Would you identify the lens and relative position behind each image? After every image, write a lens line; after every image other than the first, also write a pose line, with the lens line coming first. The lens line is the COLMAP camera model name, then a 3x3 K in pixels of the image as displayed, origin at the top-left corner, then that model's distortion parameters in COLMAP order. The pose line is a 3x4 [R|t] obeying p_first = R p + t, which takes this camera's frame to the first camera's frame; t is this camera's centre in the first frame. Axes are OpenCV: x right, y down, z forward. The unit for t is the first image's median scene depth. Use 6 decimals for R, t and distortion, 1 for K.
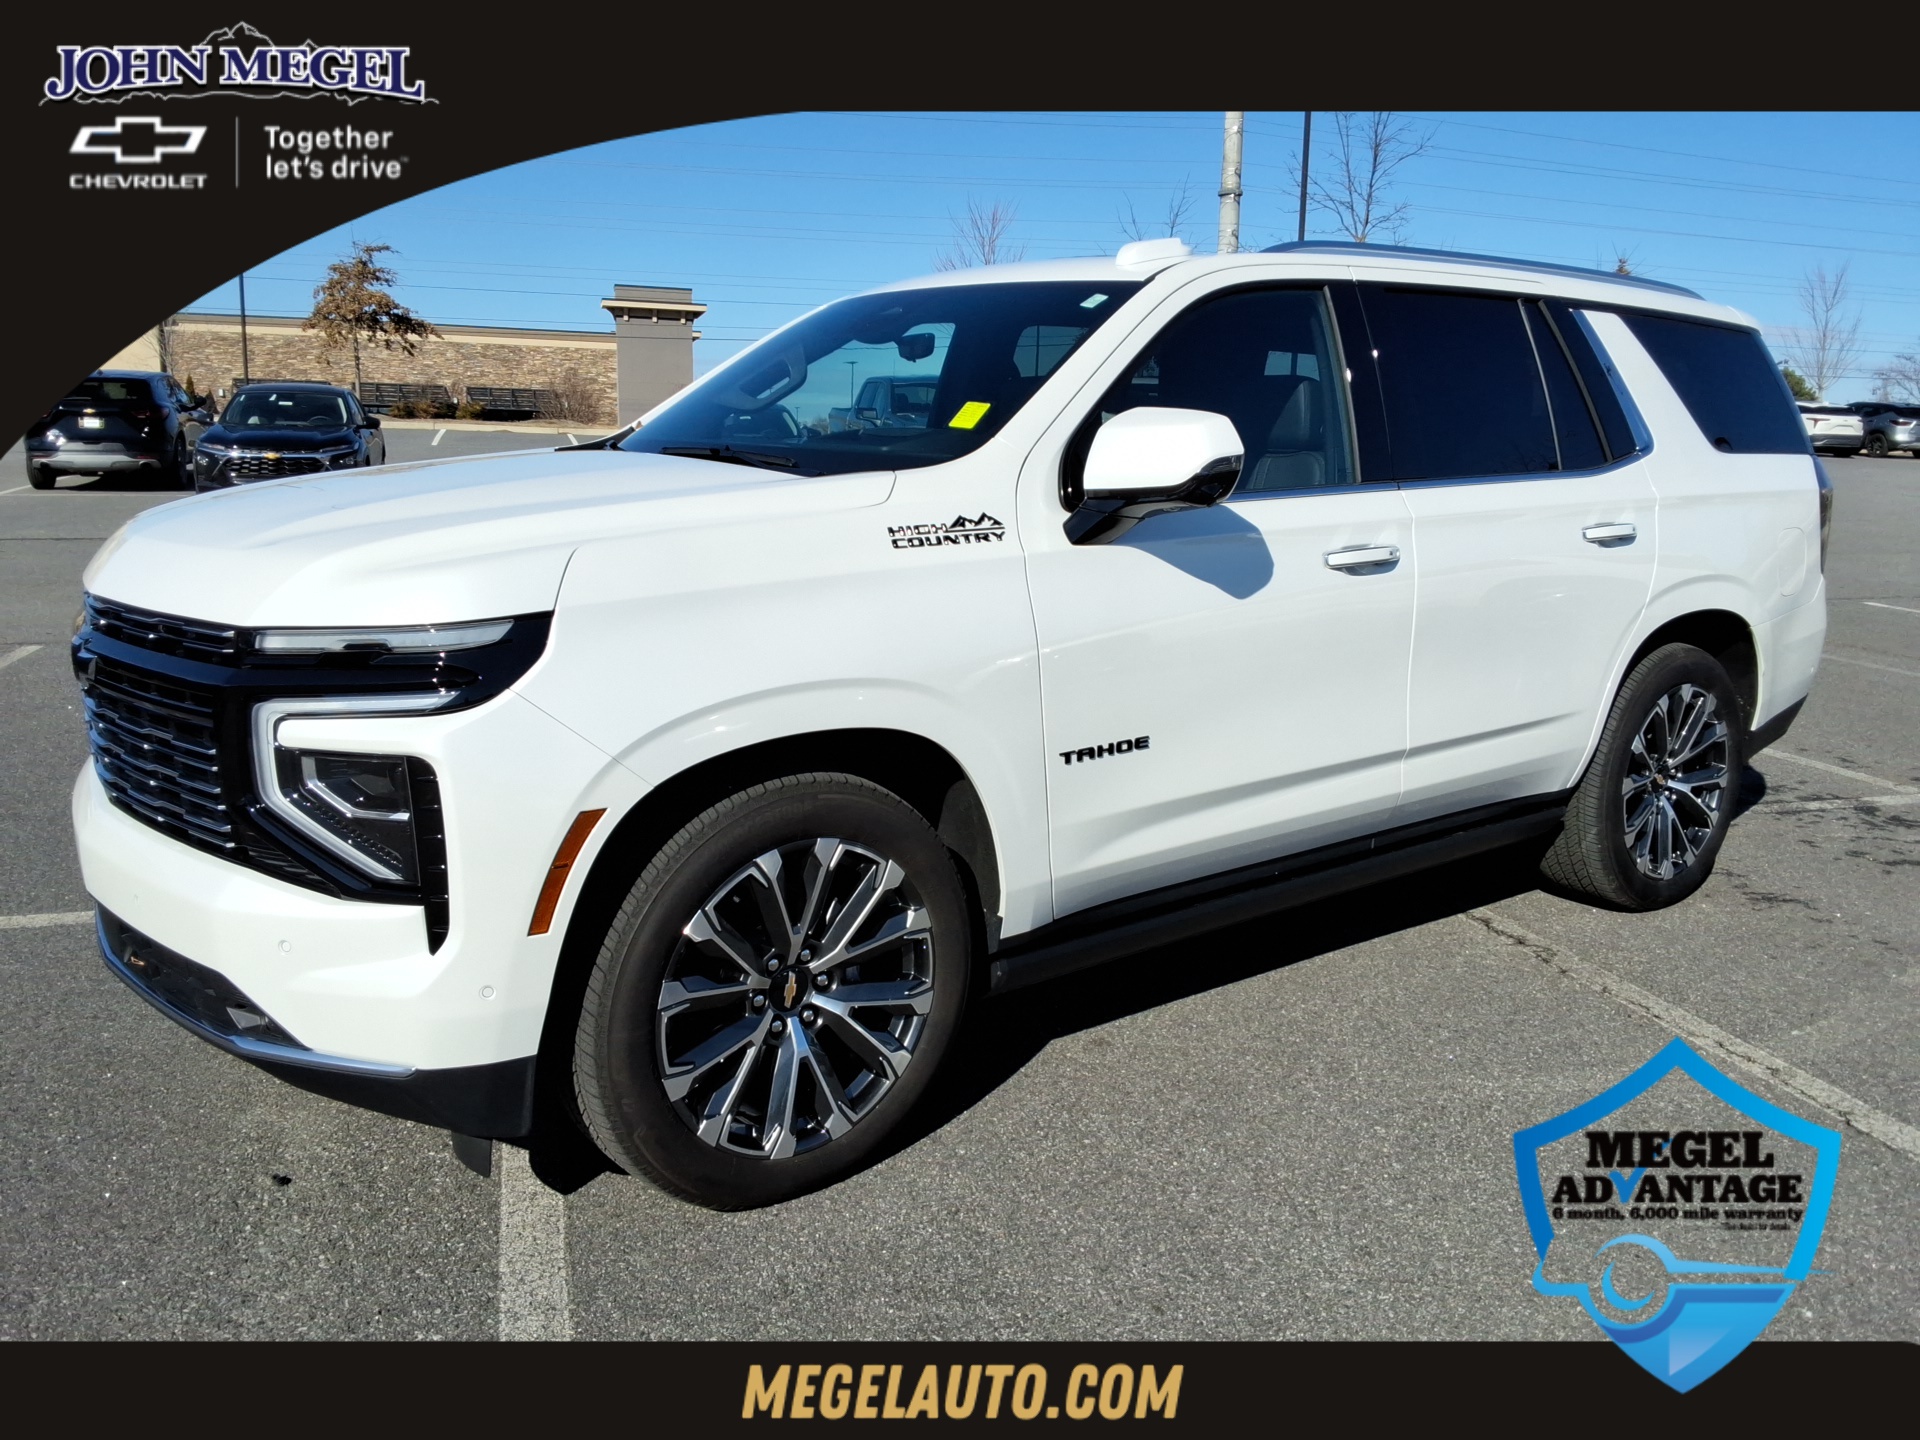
lens RADIAL K [[1535.1, 0, 975.2], [0, 1535.1, 705.4], [0, 0, 1]] dist [0.120003, -0.193452]
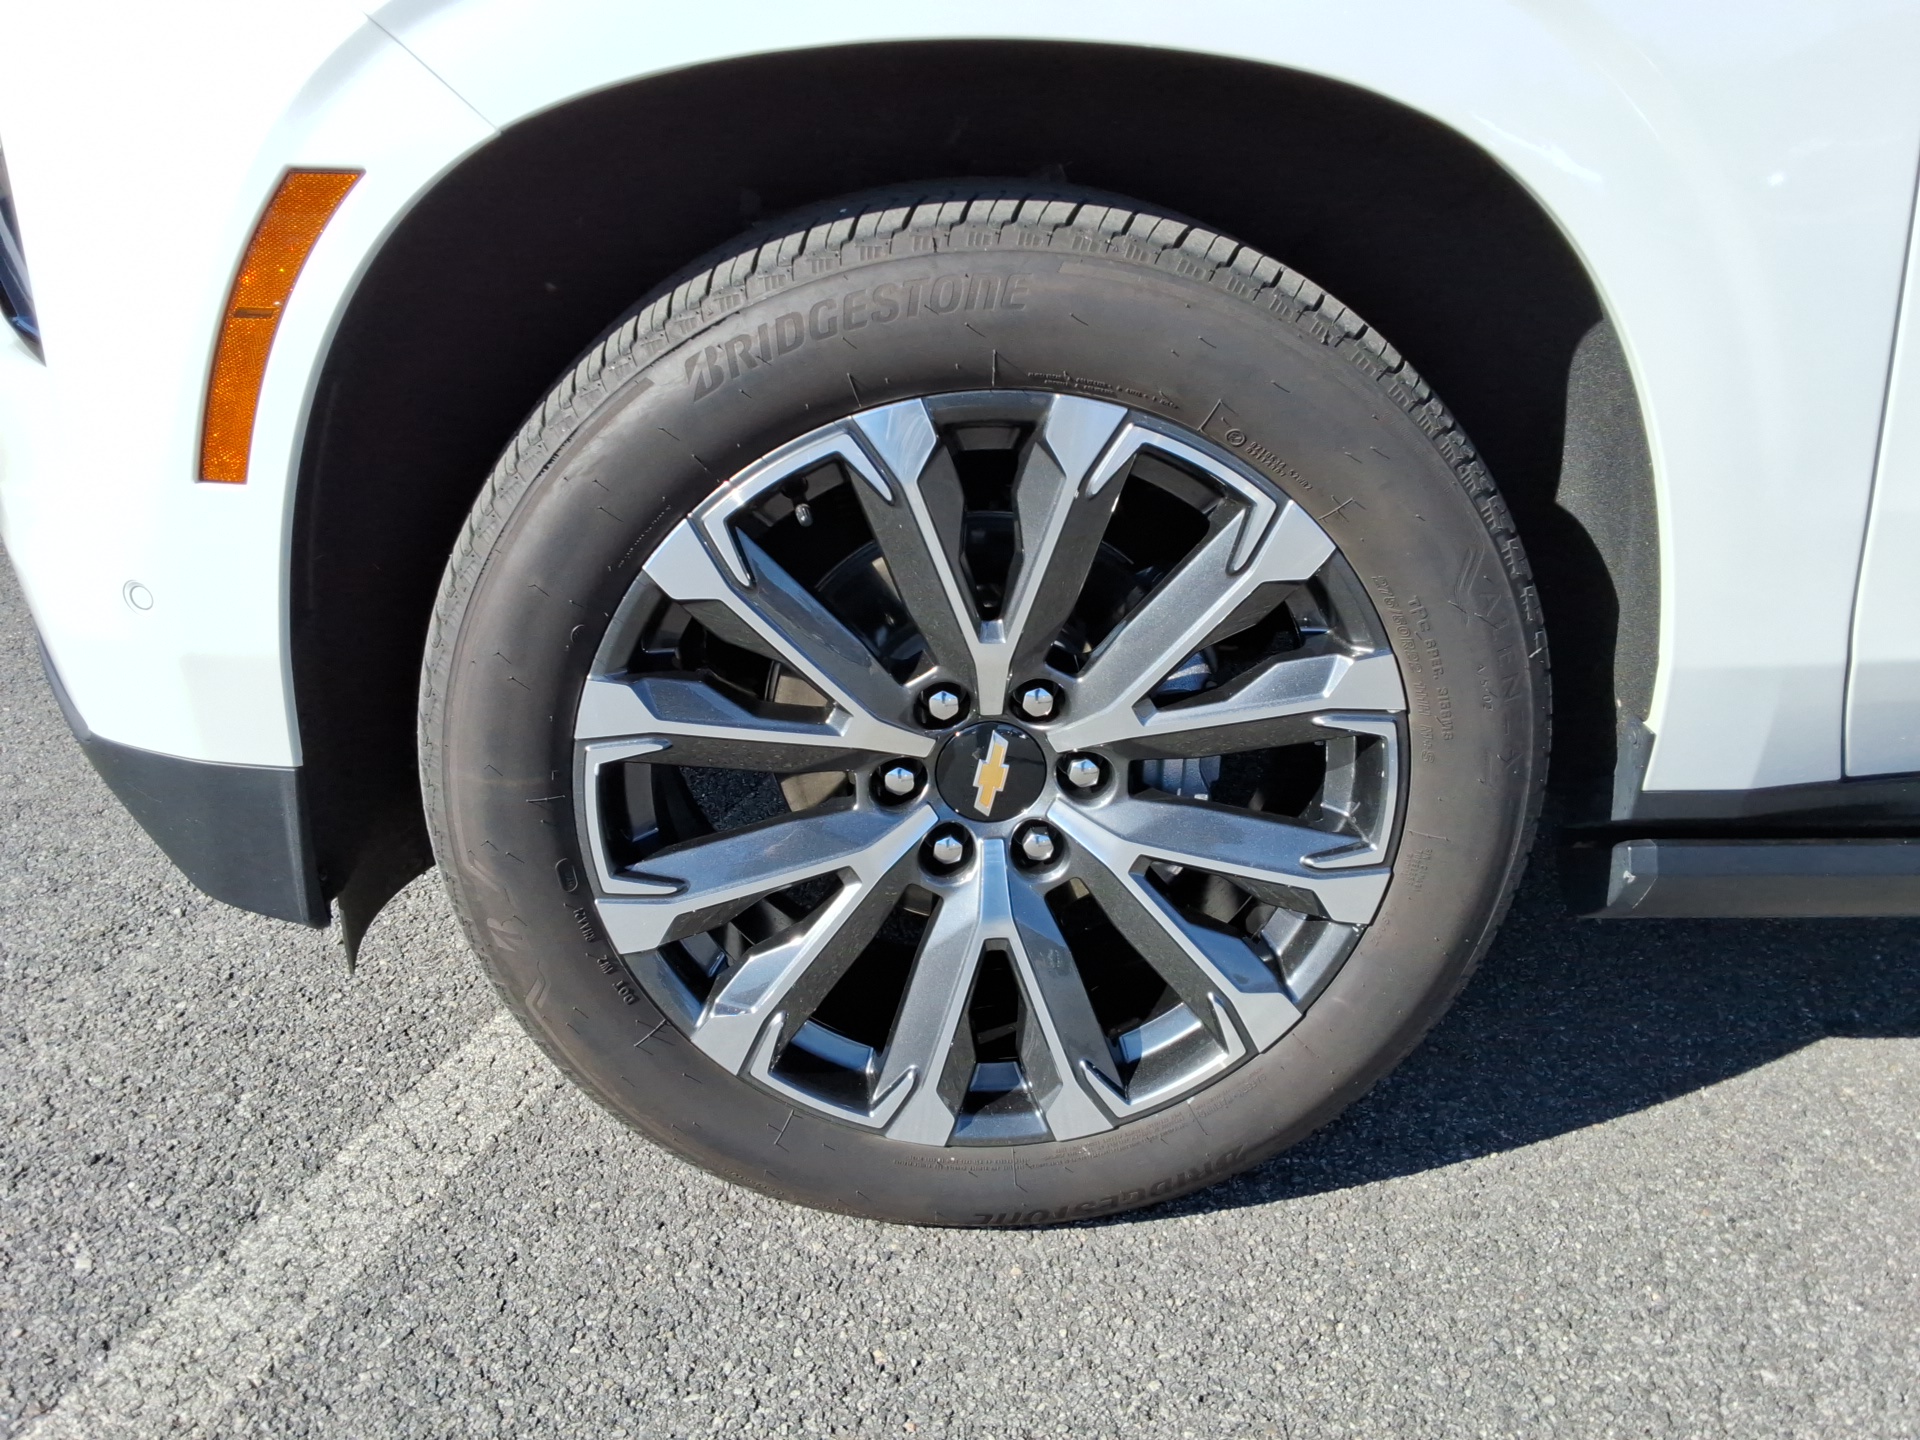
lens RADIAL K [[1539.2, 0, 975.6], [0, 1539.2, 698.3], [0, 0, 1]] dist [0.116887, -0.200683]
pose [[0.808757, 0.232611, -0.540189, 0.093135], [-0.125983, 0.965663, 0.227206, 0.075103], [0.574491, -0.115700, 0.810292, 0.686922]]
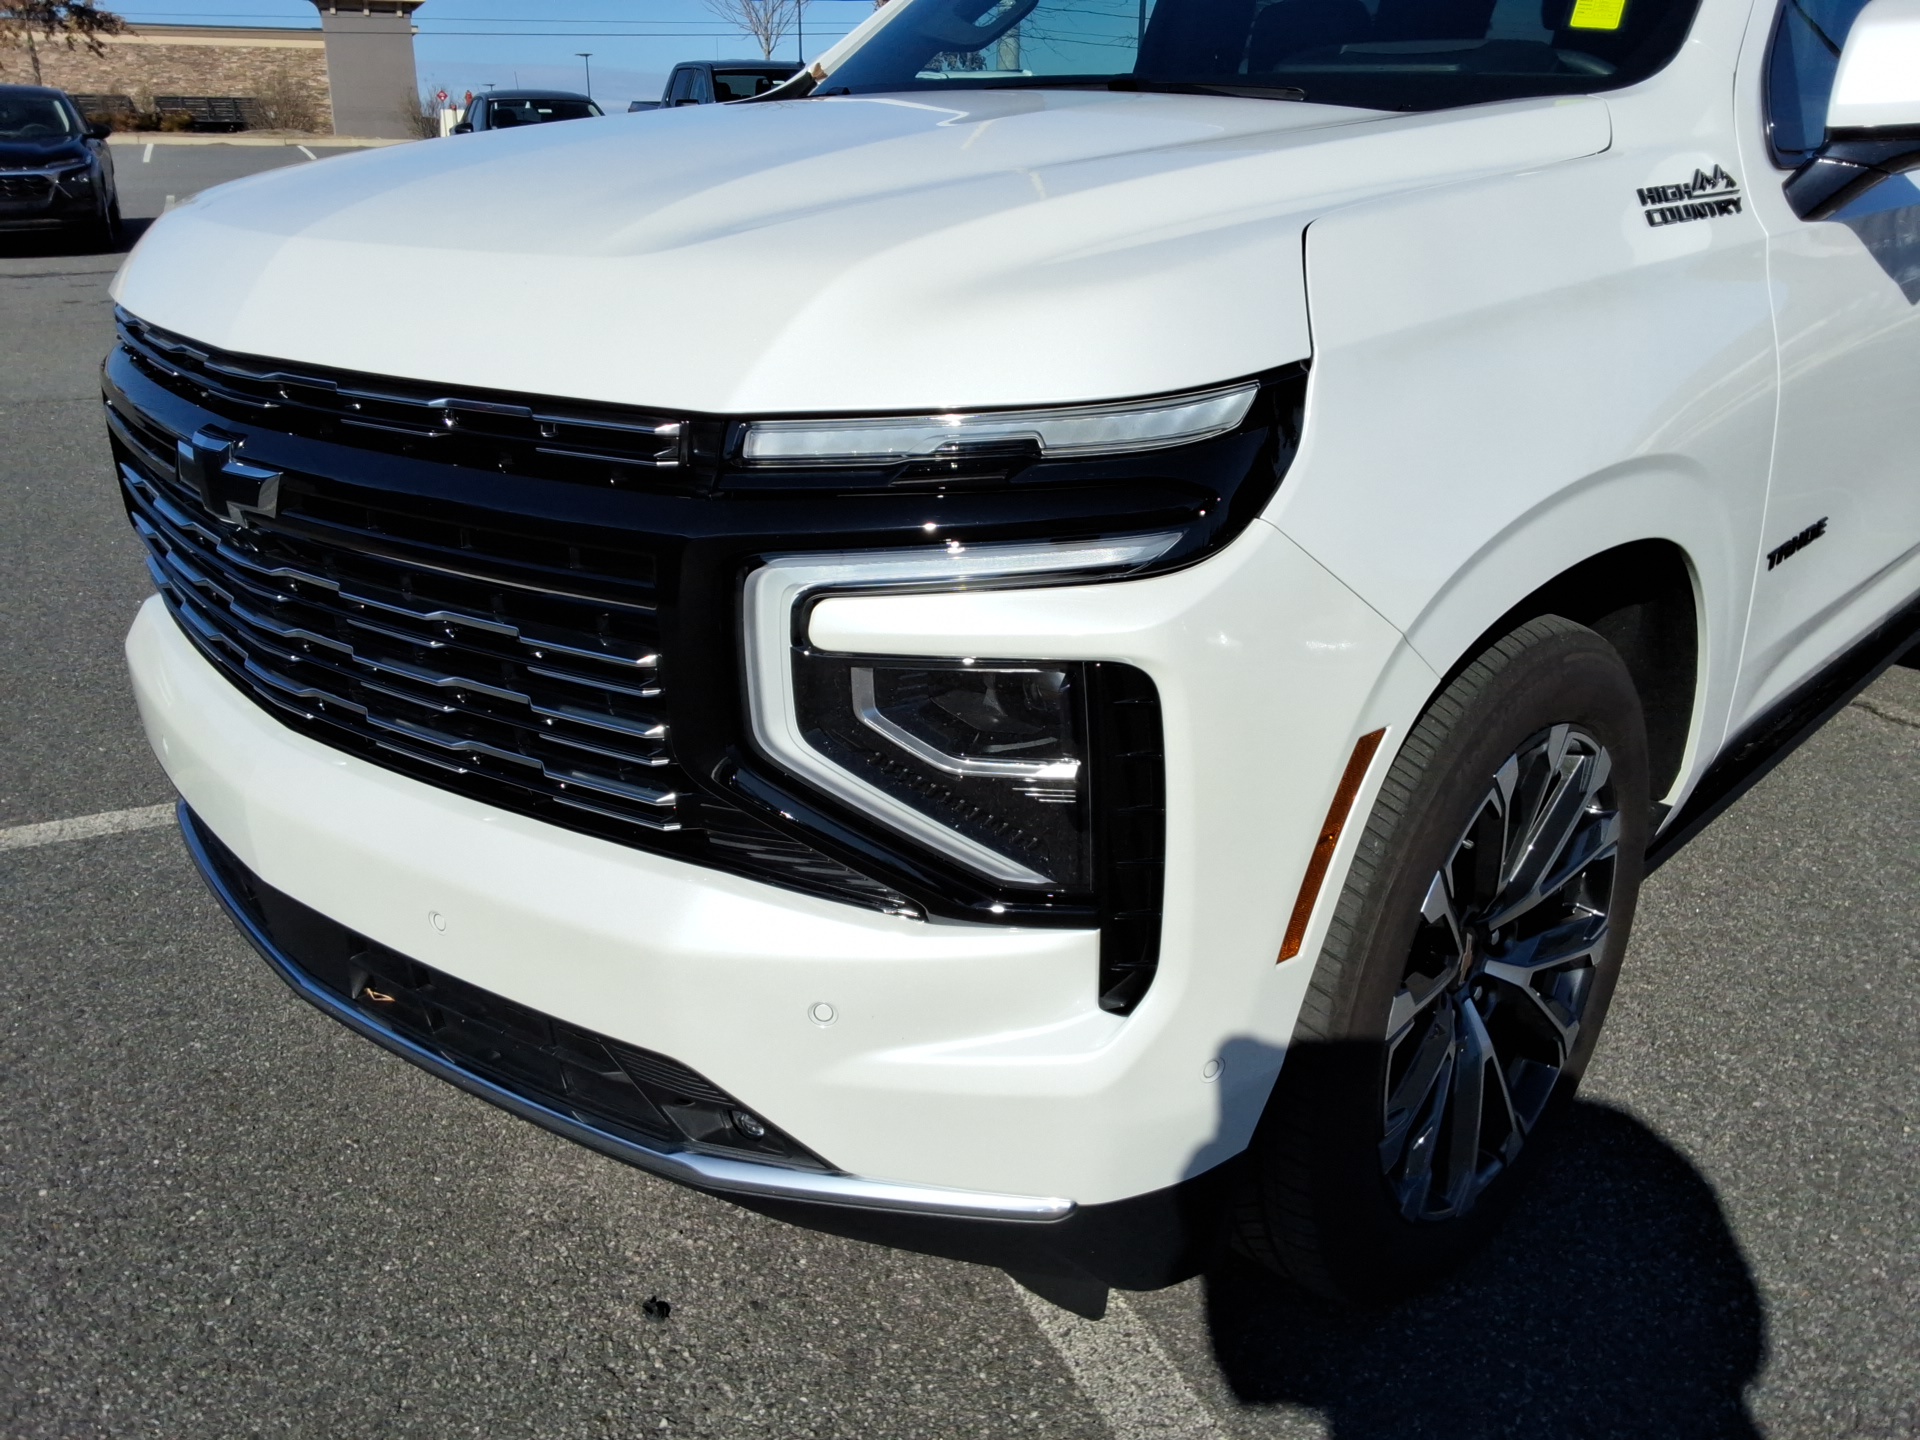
lens RADIAL K [[1563.8, 0, 960.0], [0, 1563.8, 720.0], [0, 0, 1]] dist [0.001506, -0.002106]
pose [[0.990413, -0.061742, 0.123569, -0.407284], [0.038391, 0.982341, 0.183119, -0.038015], [-0.132693, -0.176620, 0.975294, 0.431934]]
